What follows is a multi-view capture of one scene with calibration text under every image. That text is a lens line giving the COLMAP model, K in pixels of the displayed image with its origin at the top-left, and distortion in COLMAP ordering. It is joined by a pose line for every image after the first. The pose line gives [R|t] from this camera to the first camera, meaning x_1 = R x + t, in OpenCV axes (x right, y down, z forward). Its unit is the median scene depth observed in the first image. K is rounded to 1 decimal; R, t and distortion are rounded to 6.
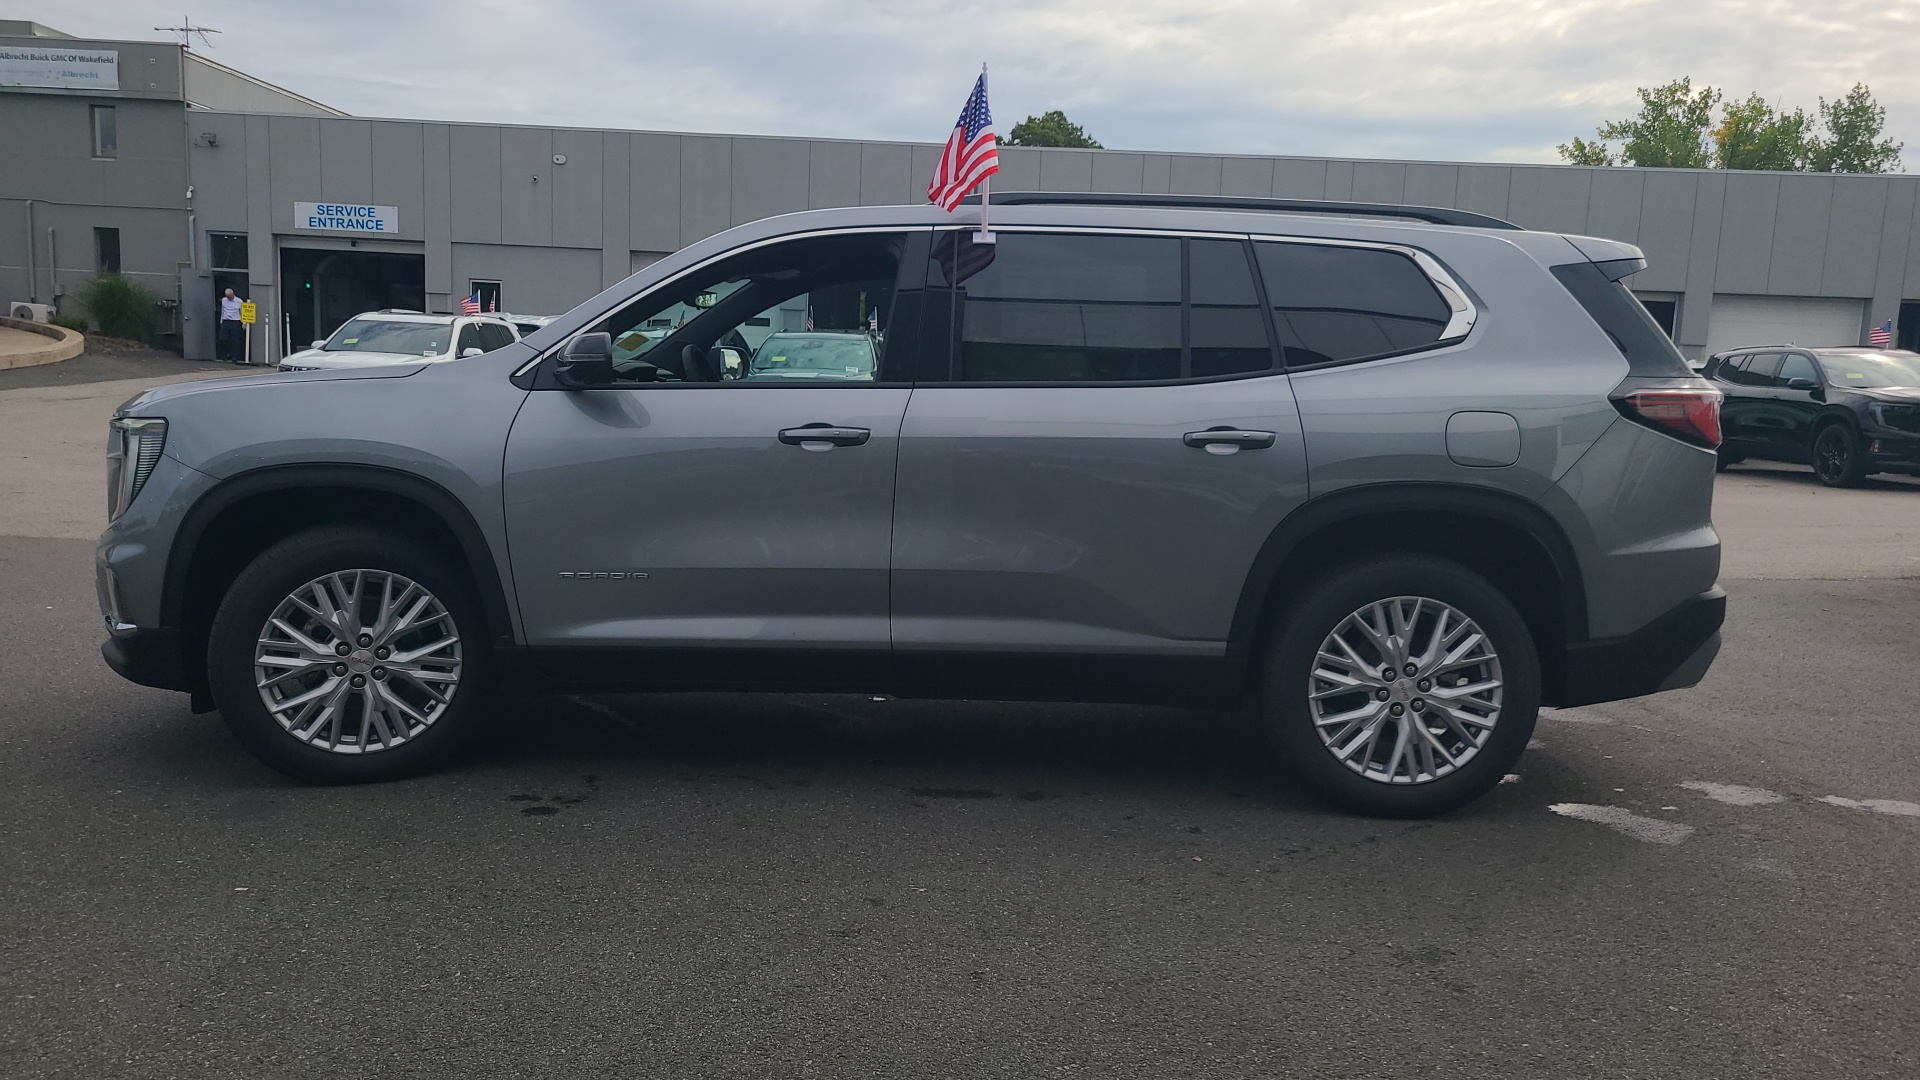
lens RADIAL K [[1436.5, 0, 941.2], [0, 1436.5, 556.1], [0, 0, 1]] dist [0.035427, -0.005875]
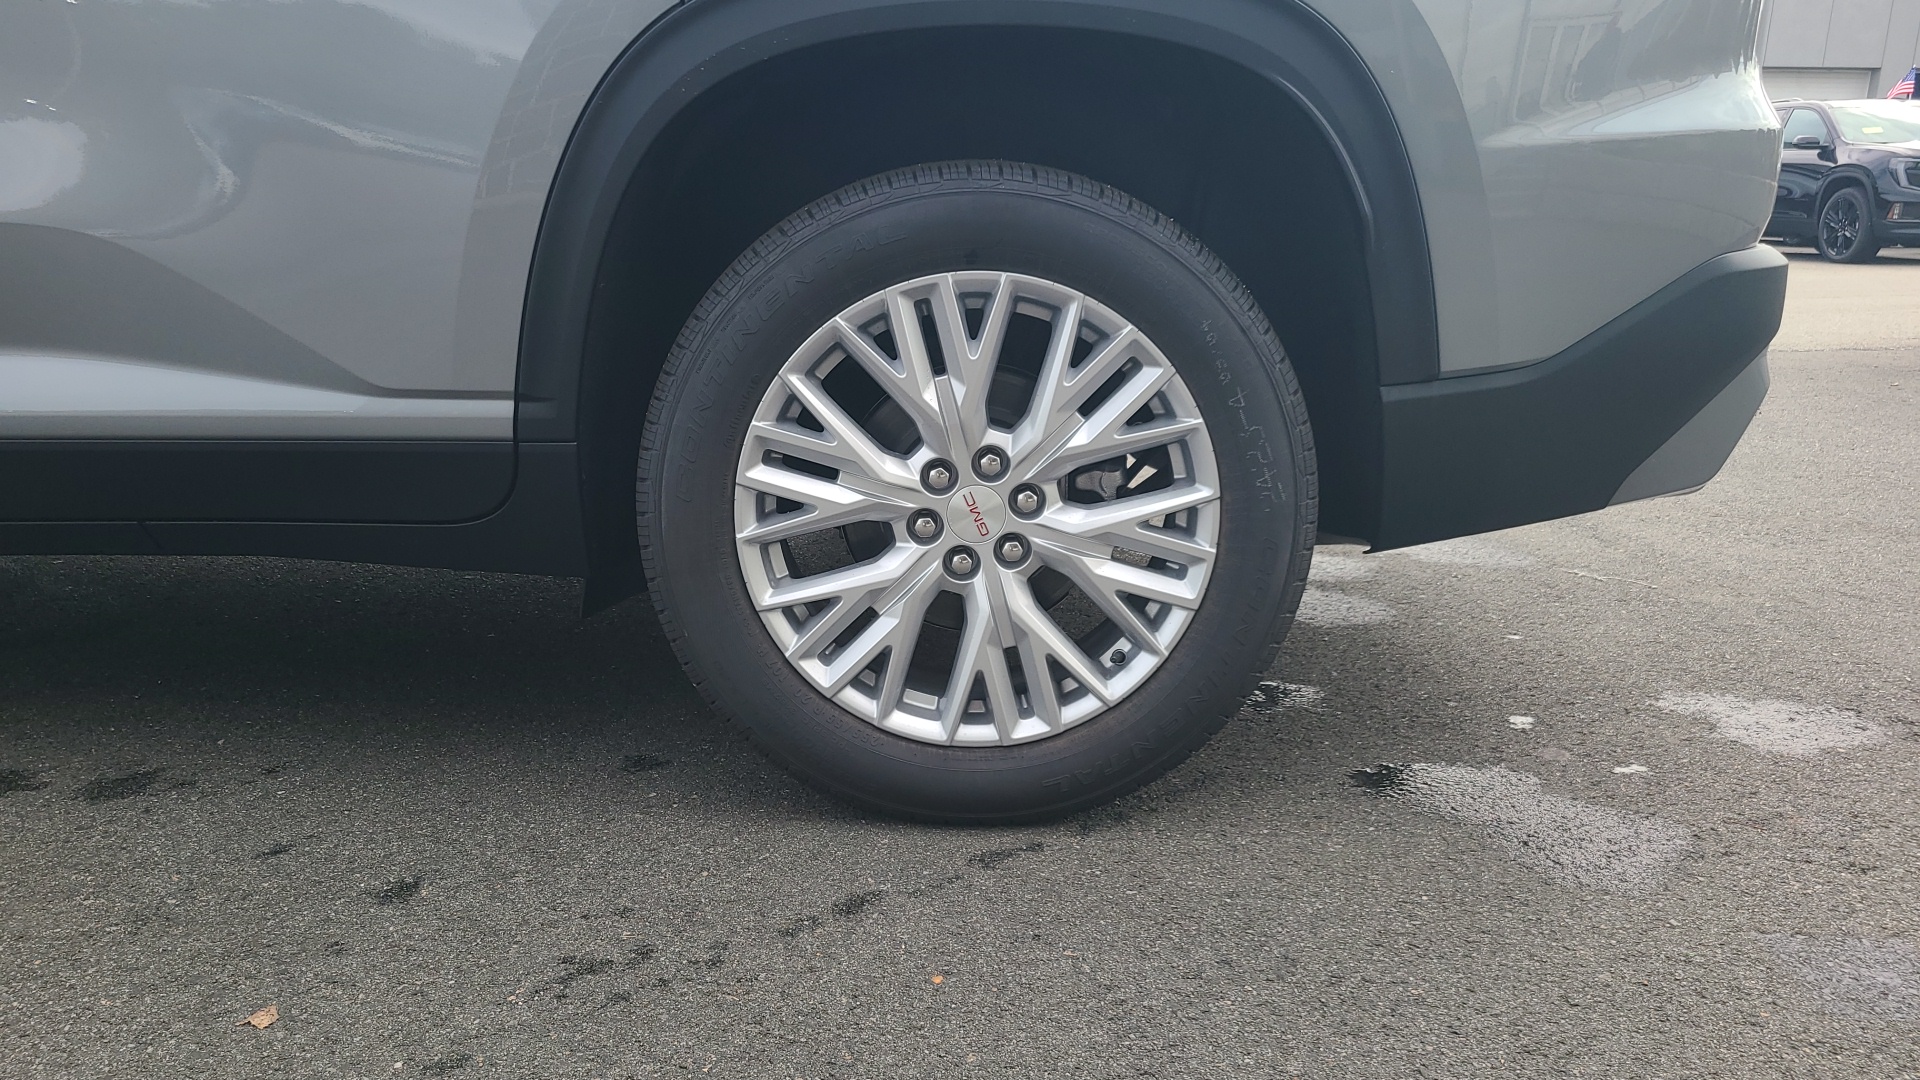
lens RADIAL K [[1427.3, 0, 931.2], [0, 1427.3, 540.4], [0, 0, 1]] dist [0.059917, -0.047805]
pose [[0.999777, -0.020062, 0.006562, 0.305049], [0.019260, 0.994253, 0.105308, 0.058117], [-0.008637, -0.105159, 0.994418, 0.606295]]
